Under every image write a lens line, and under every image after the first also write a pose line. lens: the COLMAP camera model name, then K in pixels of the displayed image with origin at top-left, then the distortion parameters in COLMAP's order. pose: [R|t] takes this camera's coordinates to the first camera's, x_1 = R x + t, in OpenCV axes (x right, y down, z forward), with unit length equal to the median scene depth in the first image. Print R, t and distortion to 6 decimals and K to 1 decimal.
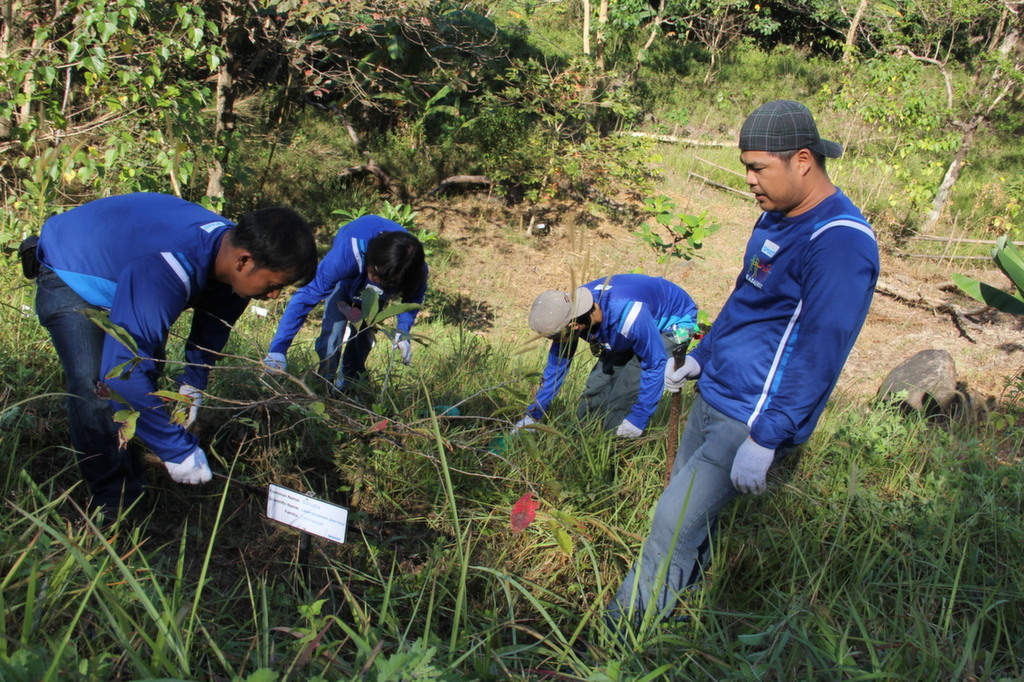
lens RADIAL K [[1085.9, 0, 511.0], [0, 1085.9, 348.2], [0, 0, 1]] dist [-0.093816, 0.318201]
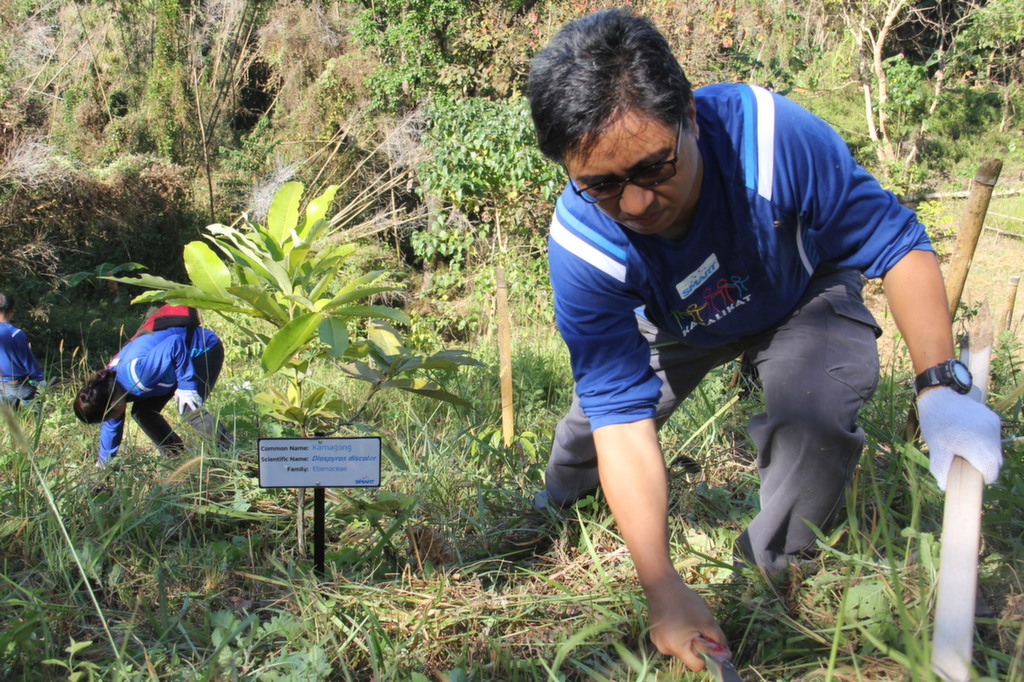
lens RADIAL K [[1232.2, 0, 510.6], [0, 1232.2, 335.1], [0, 0, 1]] dist [-0.015760, 0.405226]
pose [[0.960967, -0.118302, -0.250095, 0.011496], [0.096420, 0.990500, -0.098049, 0.031346], [0.259319, 0.070107, 0.963244, -0.456065]]
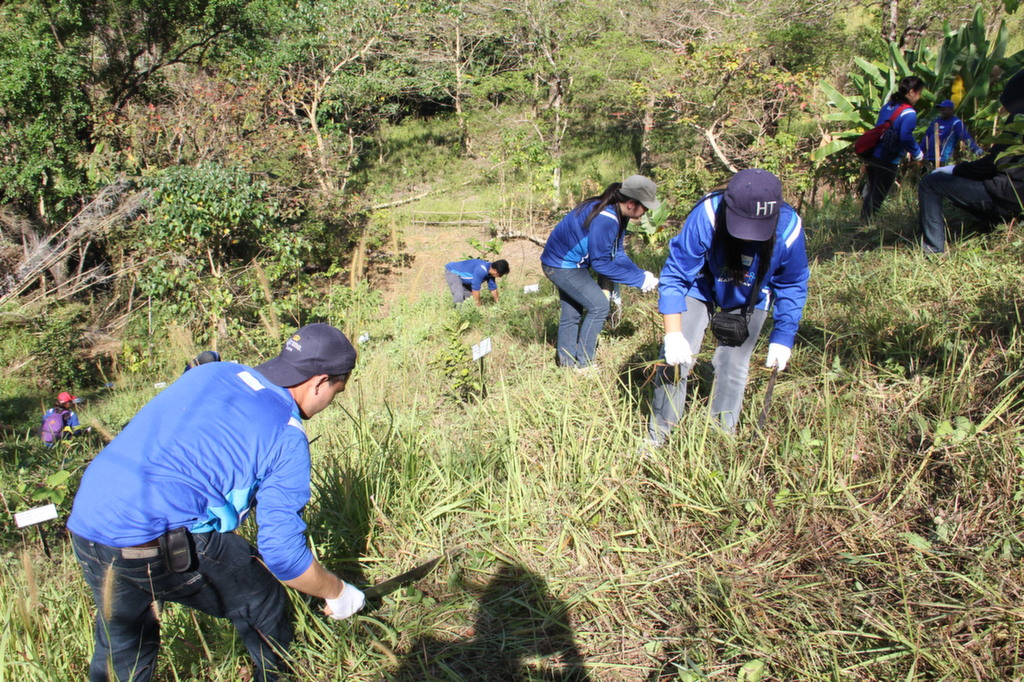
lens RADIAL K [[926.4, 0, 514.3], [0, 926.4, 351.0], [0, 0, 1]] dist [-0.145454, 0.186932]
pose [[0.880723, -0.362923, 0.304324, -0.284285], [0.364873, 0.929570, 0.052608, 0.003646], [-0.301983, 0.064707, 0.951115, -0.523257]]
